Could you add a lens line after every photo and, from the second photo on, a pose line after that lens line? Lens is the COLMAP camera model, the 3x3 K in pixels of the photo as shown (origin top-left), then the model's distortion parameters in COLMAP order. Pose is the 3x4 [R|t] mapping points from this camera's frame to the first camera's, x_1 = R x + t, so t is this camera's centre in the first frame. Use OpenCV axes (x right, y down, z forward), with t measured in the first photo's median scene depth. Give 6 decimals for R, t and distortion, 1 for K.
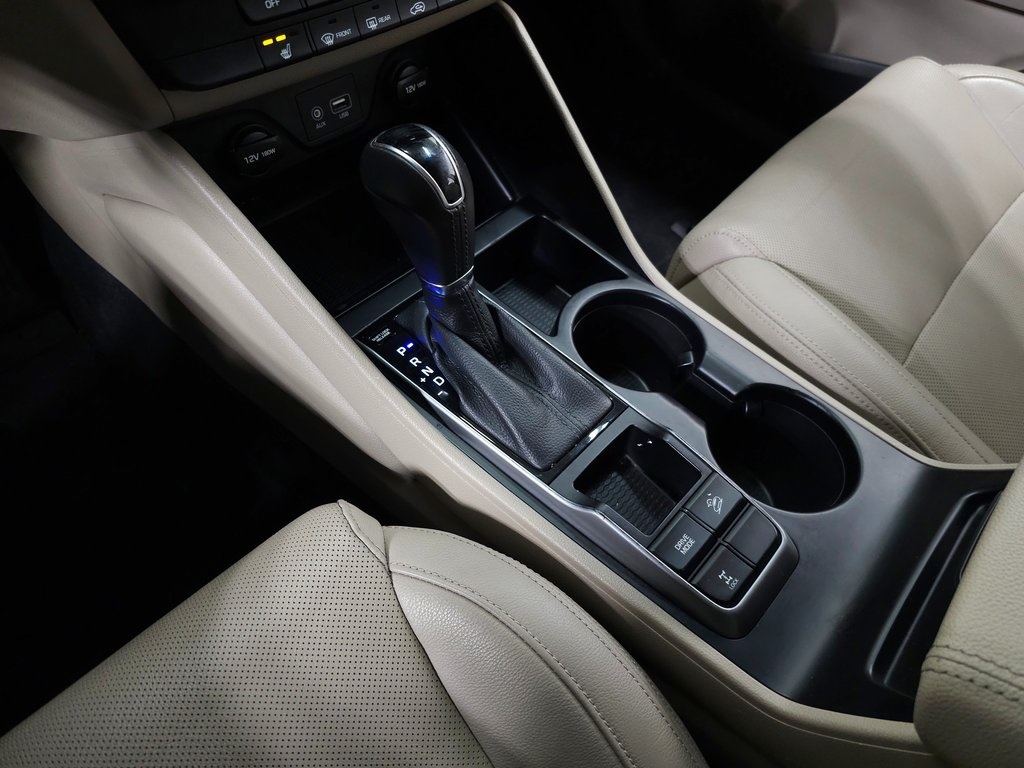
lens RADIAL K [[698.6, 0, 513.6], [0, 698.6, 373.6], [0, 0, 1]] dist [0.008536, -0.003393]
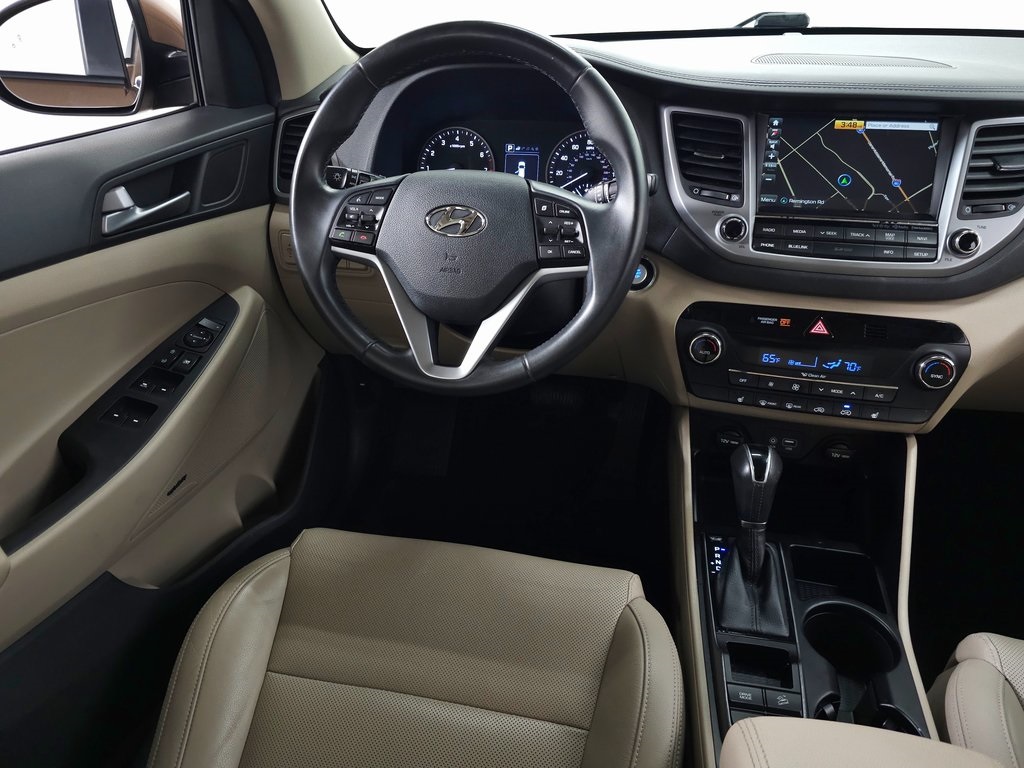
lens RADIAL K [[707.5, 0, 511.0], [0, 707.5, 378.4], [0, 0, 1]] dist [0.049076, -0.053414]
pose [[0.504149, 0.318200, -0.802859, 0.992055], [-0.658028, 0.743613, -0.118485, 0.227385], [0.559314, 0.588038, 0.584277, -0.715847]]
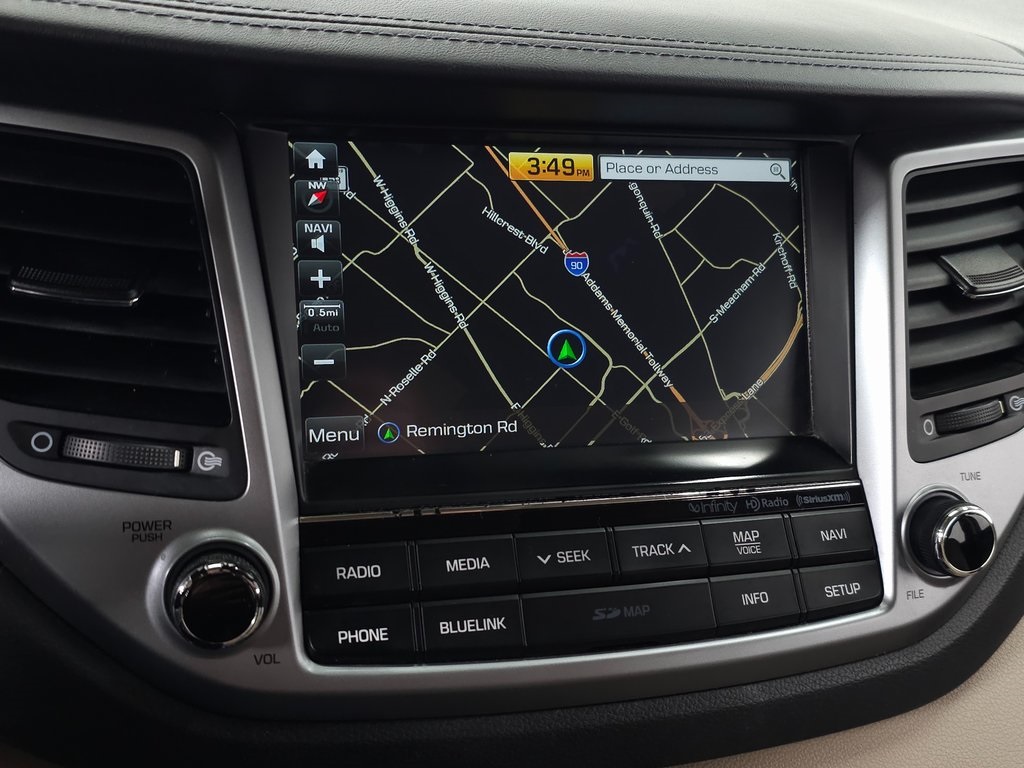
lens RADIAL K [[1126.3, 0, 517.9], [0, 1126.3, 385.1], [0, 0, 1]] dist [0.030513, 0.000000]
pose [[0.873899, 0.163422, -0.457814, 0.097872], [-0.389532, 0.798829, -0.458408, -0.550714], [0.290801, 0.578935, 0.761754, -0.071678]]
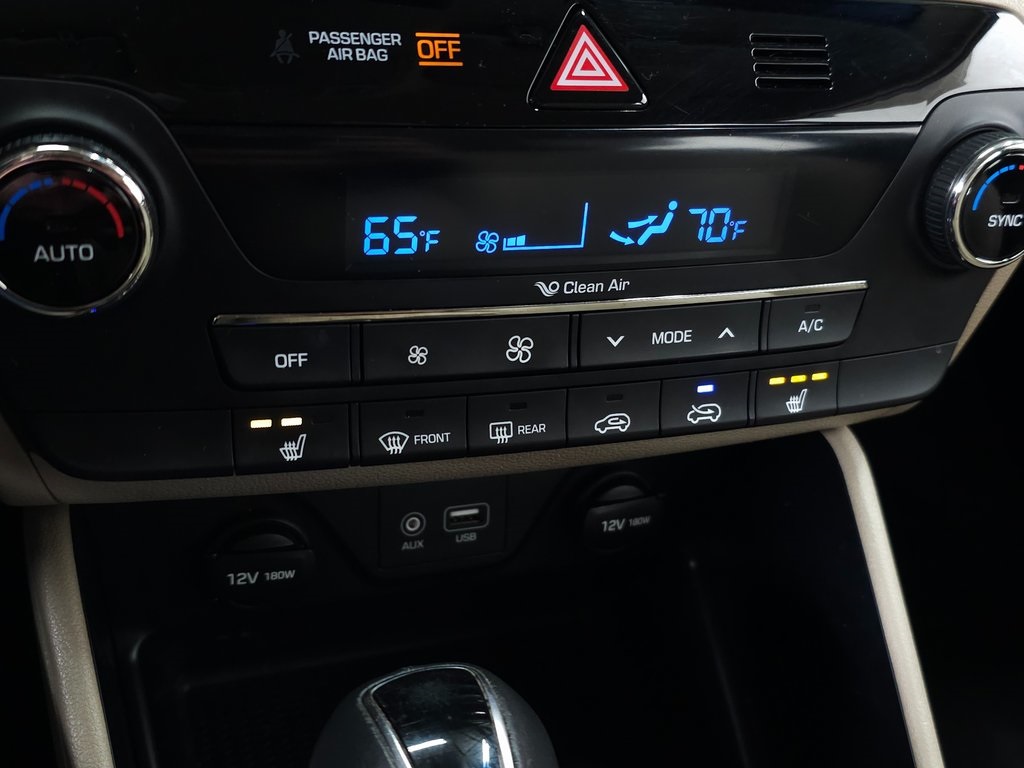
lens RADIAL K [[1126.3, 0, 517.3], [0, 1126.3, 384.8], [0, 0, 1]] dist [0.030513, 0.000000]
pose [[0.896954, 0.256872, -0.359847, 0.071185], [-0.376470, 0.870512, -0.316986, -0.265593], [0.231826, 0.419793, 0.877514, 0.287969]]
